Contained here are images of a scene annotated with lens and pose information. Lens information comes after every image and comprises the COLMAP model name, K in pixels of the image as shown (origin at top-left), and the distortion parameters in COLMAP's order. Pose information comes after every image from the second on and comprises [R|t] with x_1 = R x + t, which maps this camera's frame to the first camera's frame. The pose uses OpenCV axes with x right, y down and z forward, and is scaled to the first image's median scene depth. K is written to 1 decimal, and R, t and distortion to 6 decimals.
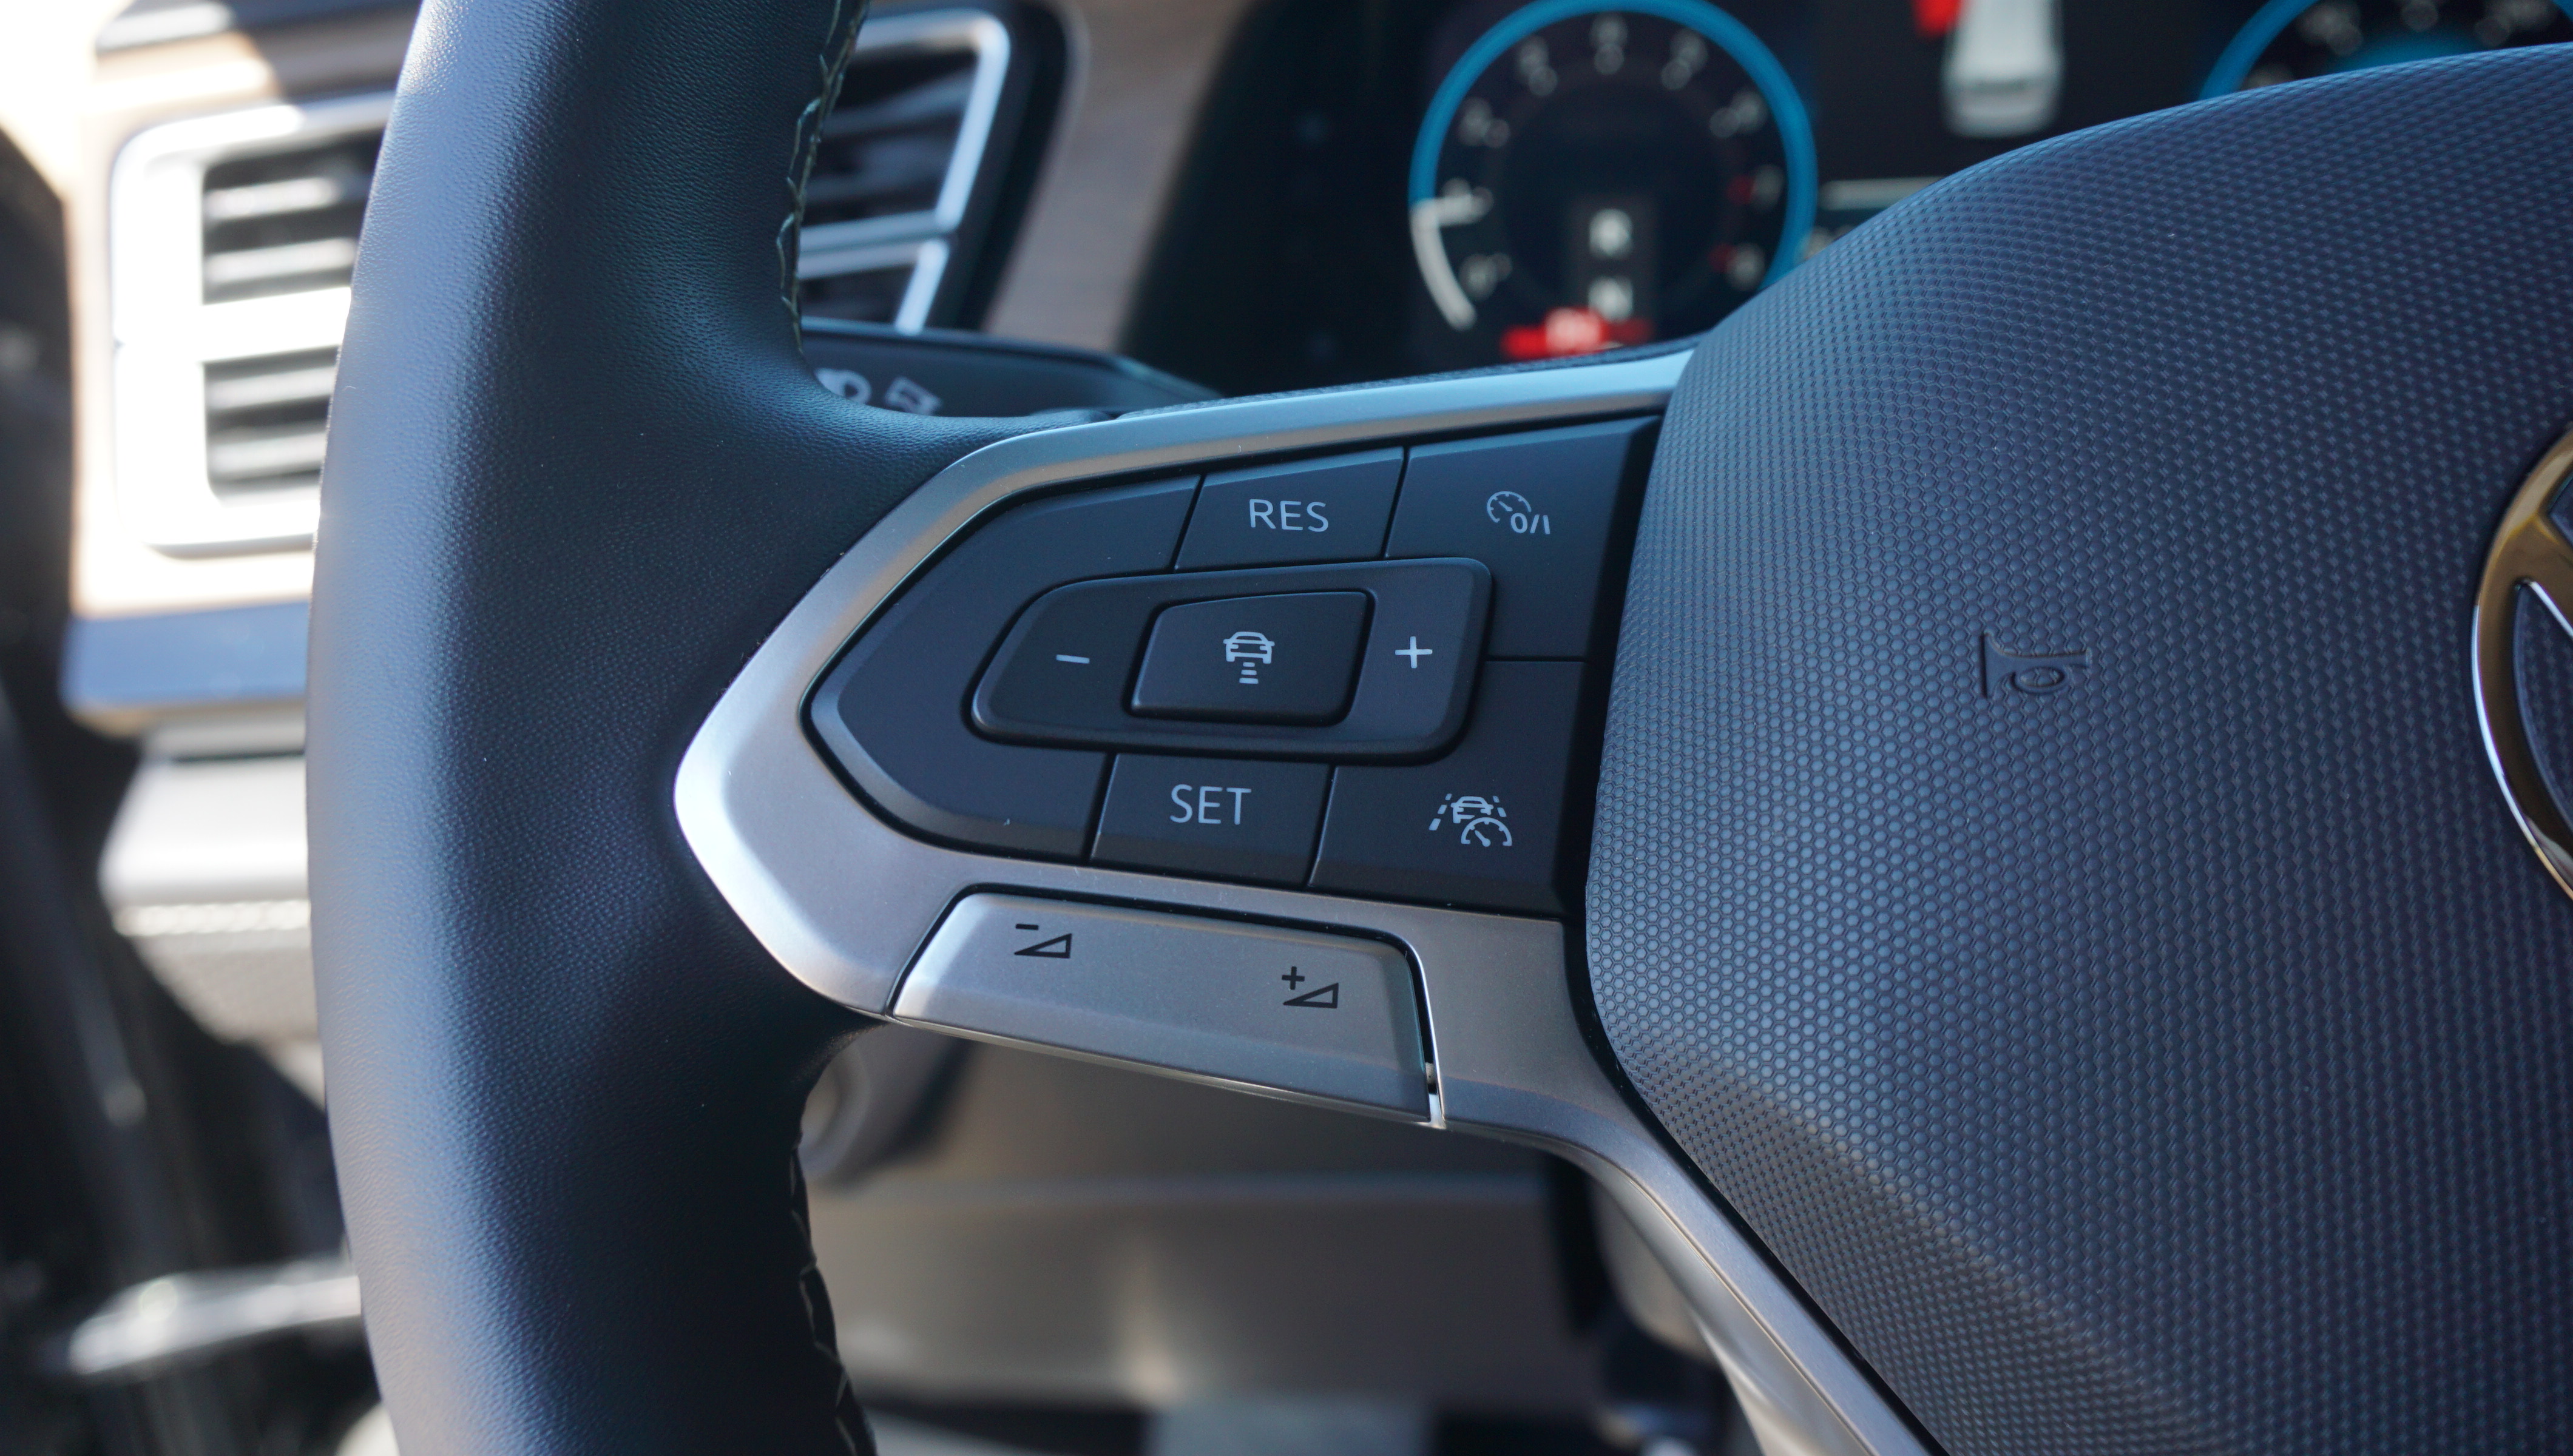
lens RADIAL K [[2057.5, 0, 1296.3], [0, 2057.5, 723.8], [0, 0, 1]] dist [-0.020802, 0.009912]
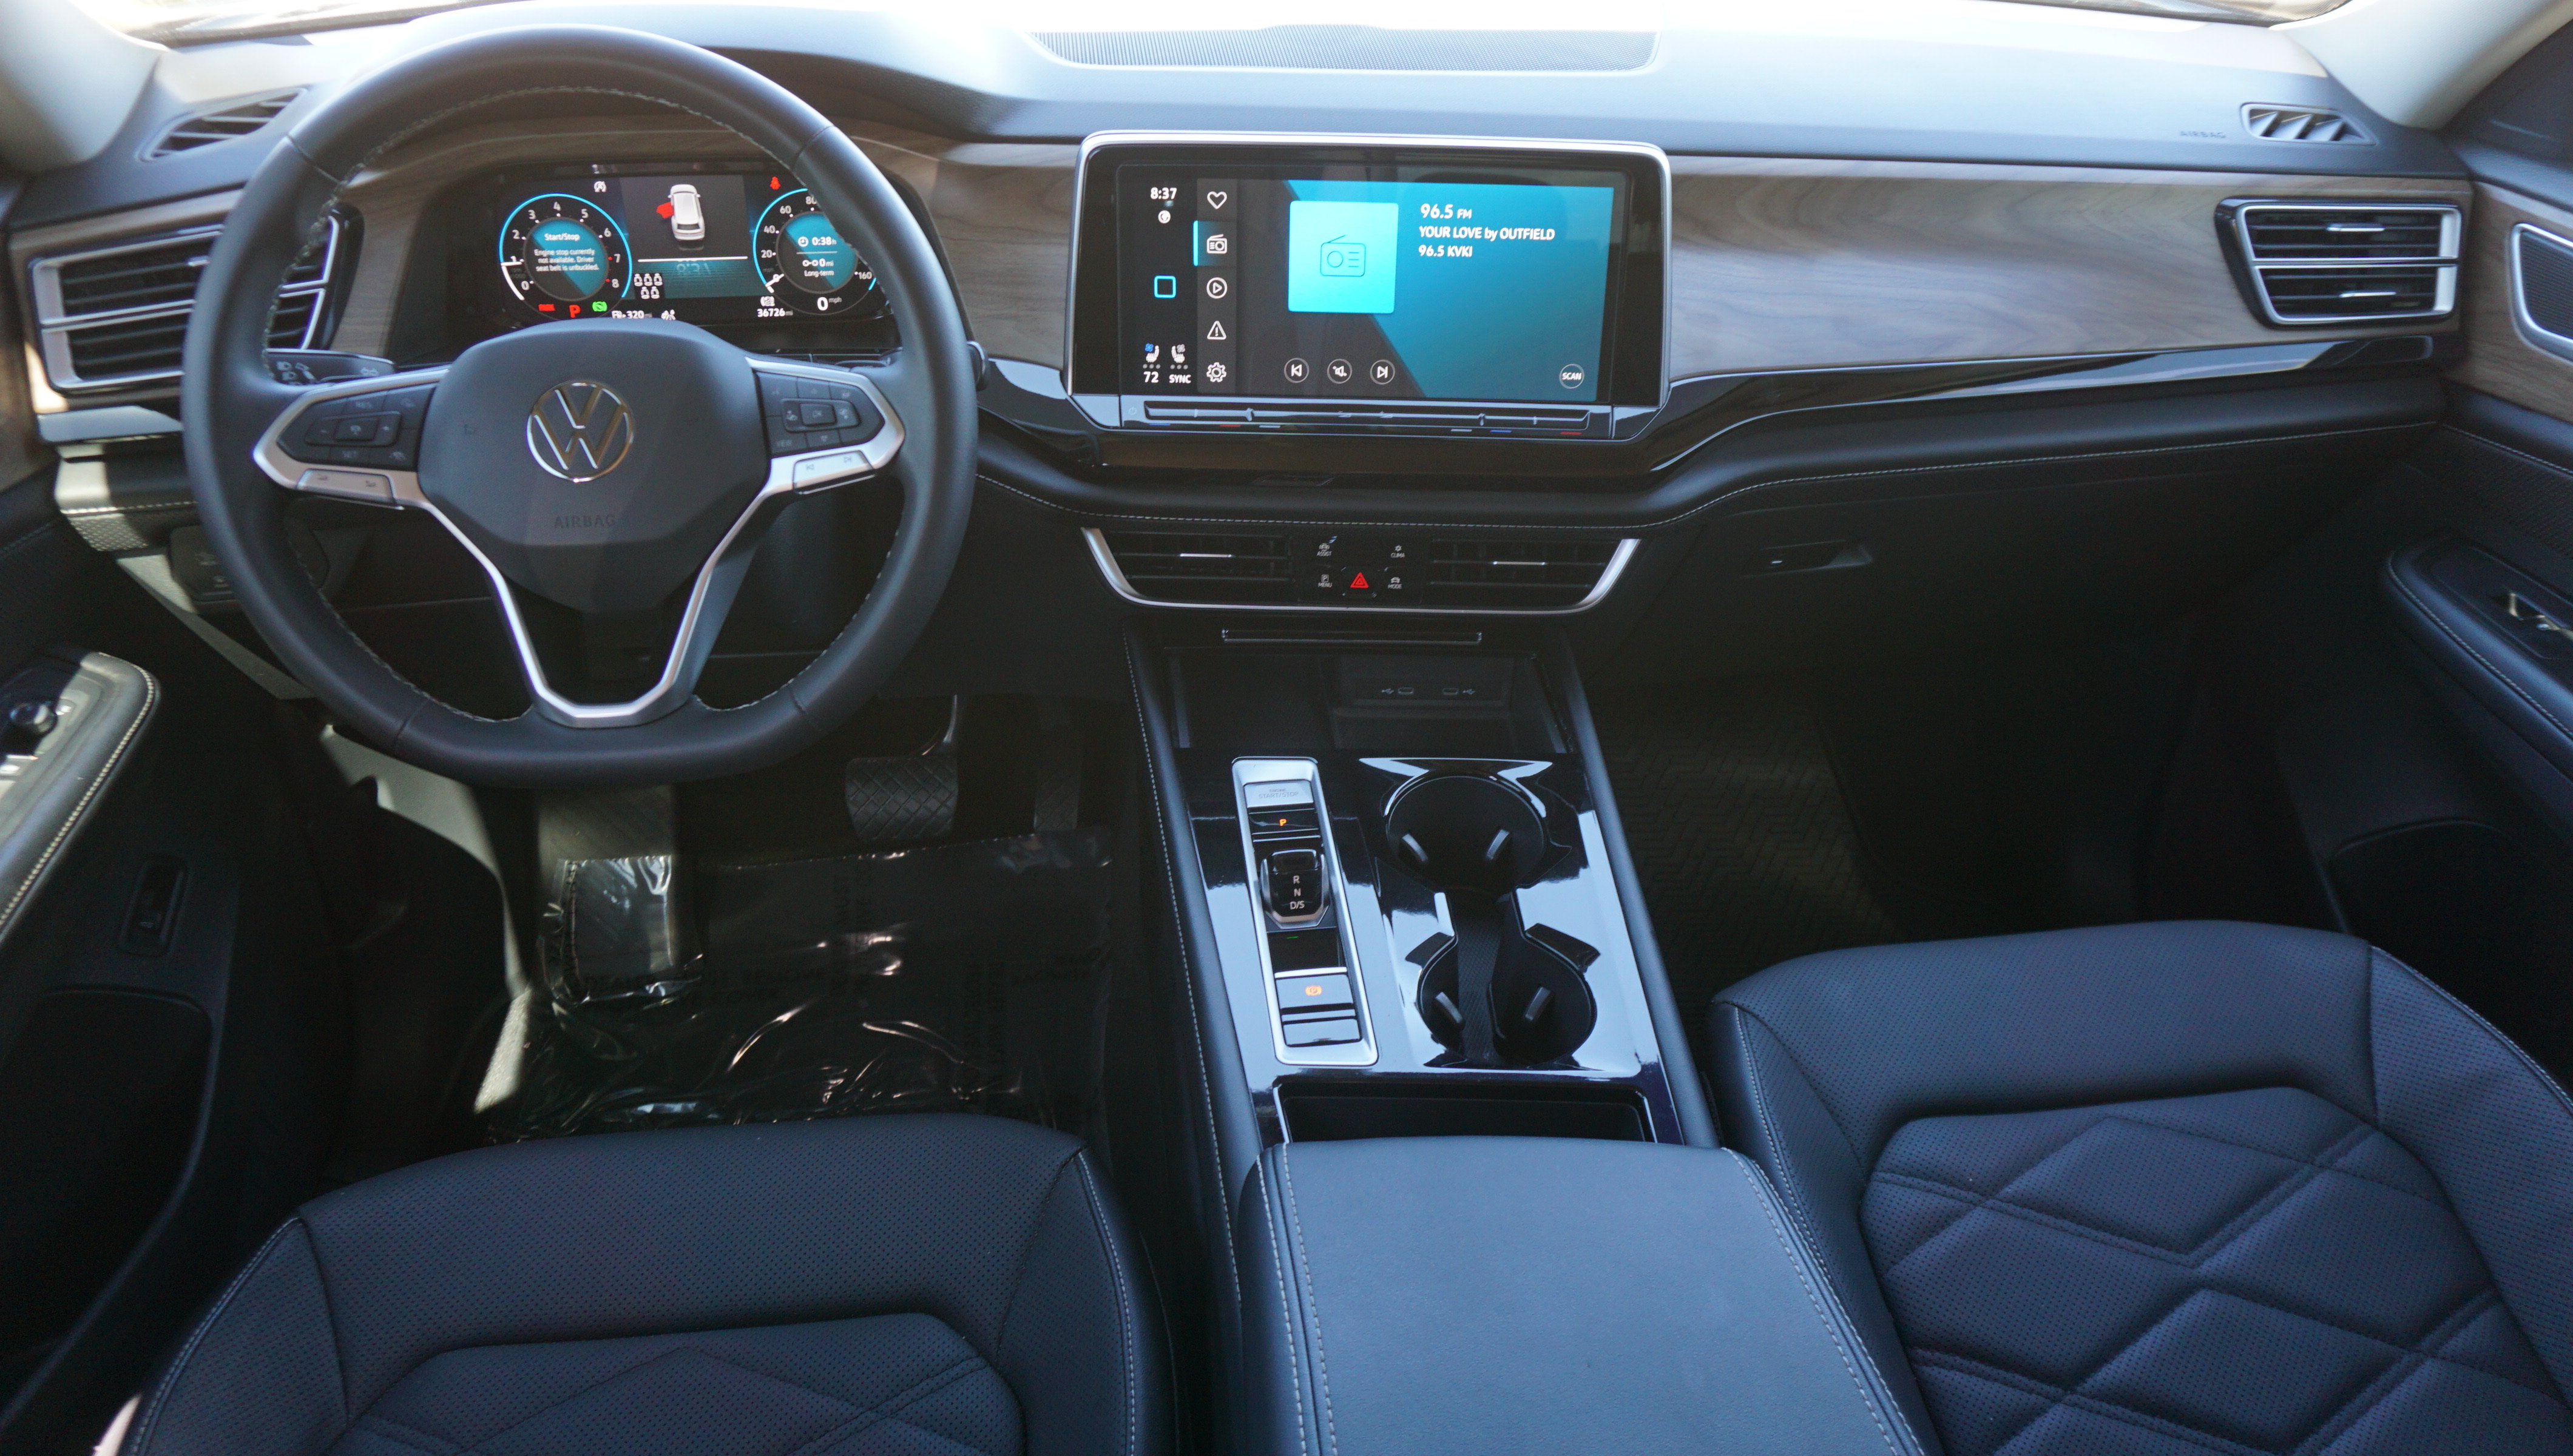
lens RADIAL K [[1737.6, 0, 1295.2], [0, 1737.6, 722.9], [0, 0, 1]] dist [-0.048048, 0.038625]
pose [[0.966306, -0.065425, 0.248941, 1.299199], [0.021698, 0.984419, 0.174495, -0.006975], [-0.256479, -0.163214, 0.952670, -4.555797]]
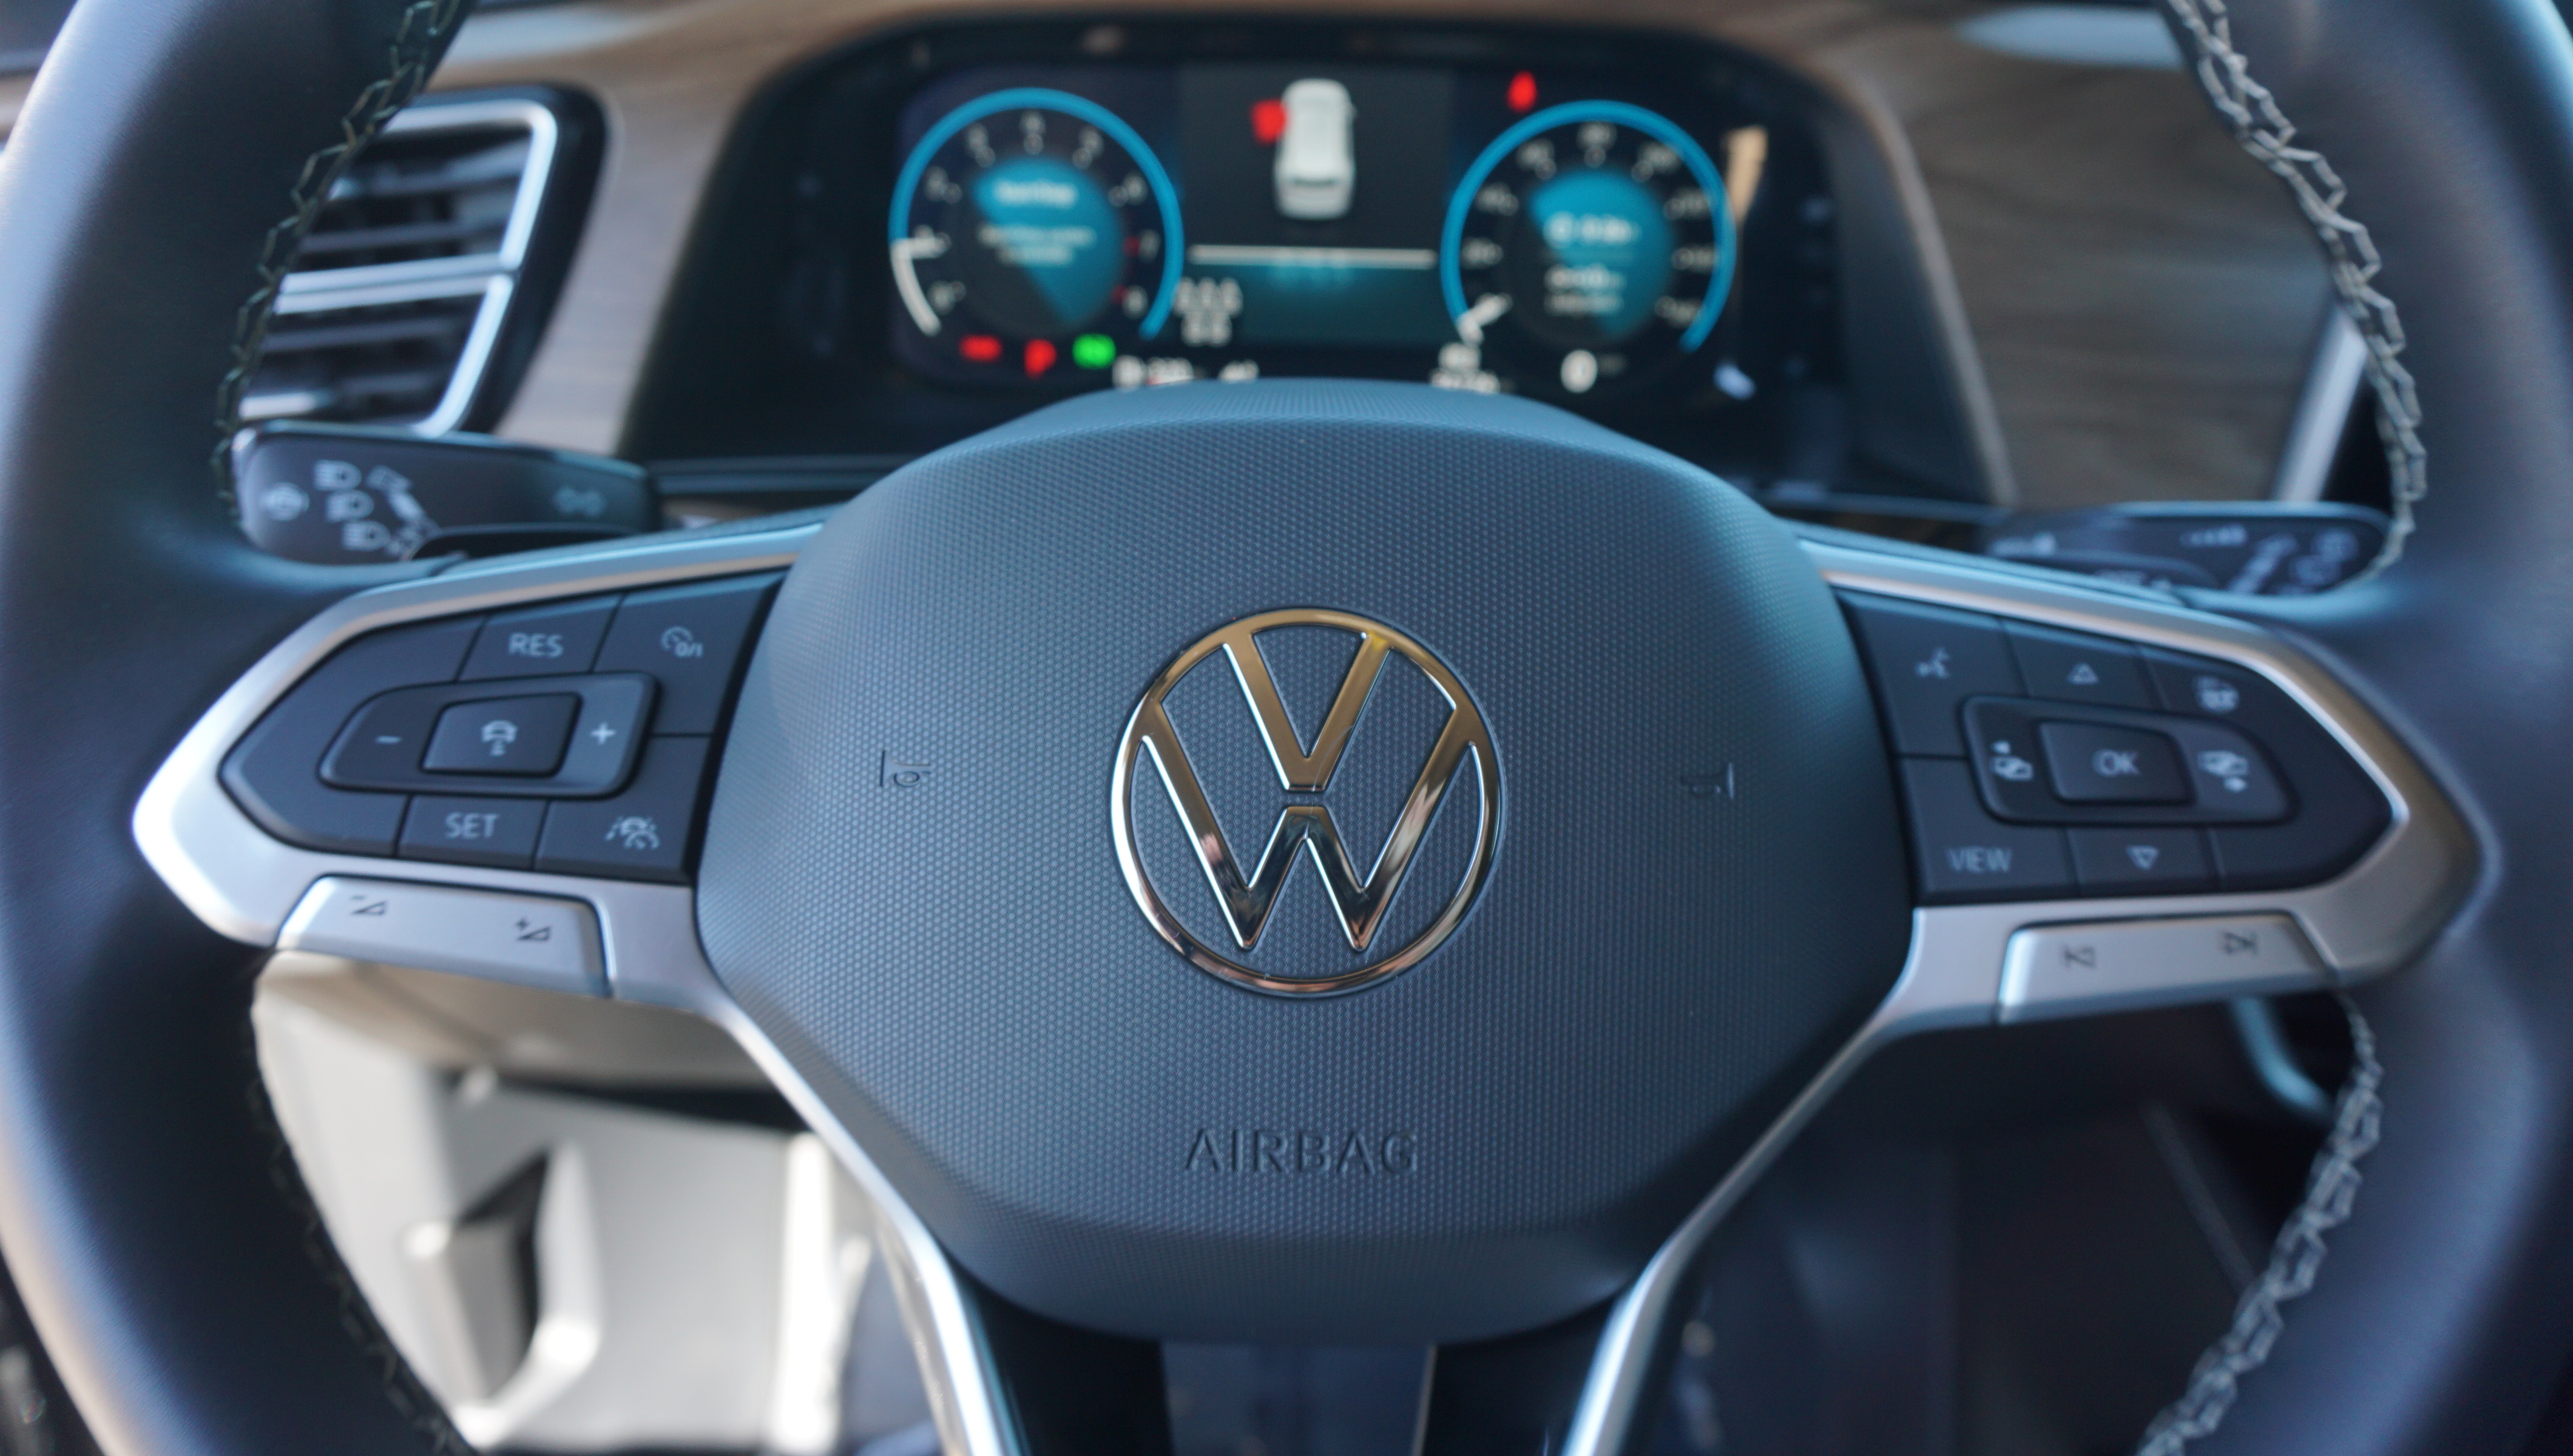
lens RADIAL K [[1737.6, 0, 1320.3], [0, 1737.6, 710.5], [0, 0, 1]] dist [-0.048048, 0.038625]
pose [[0.988055, 0.010344, 0.153754, 0.415159], [-0.029341, 0.992120, 0.121807, -0.239578], [-0.151283, -0.124863, 0.980573, -0.483339]]
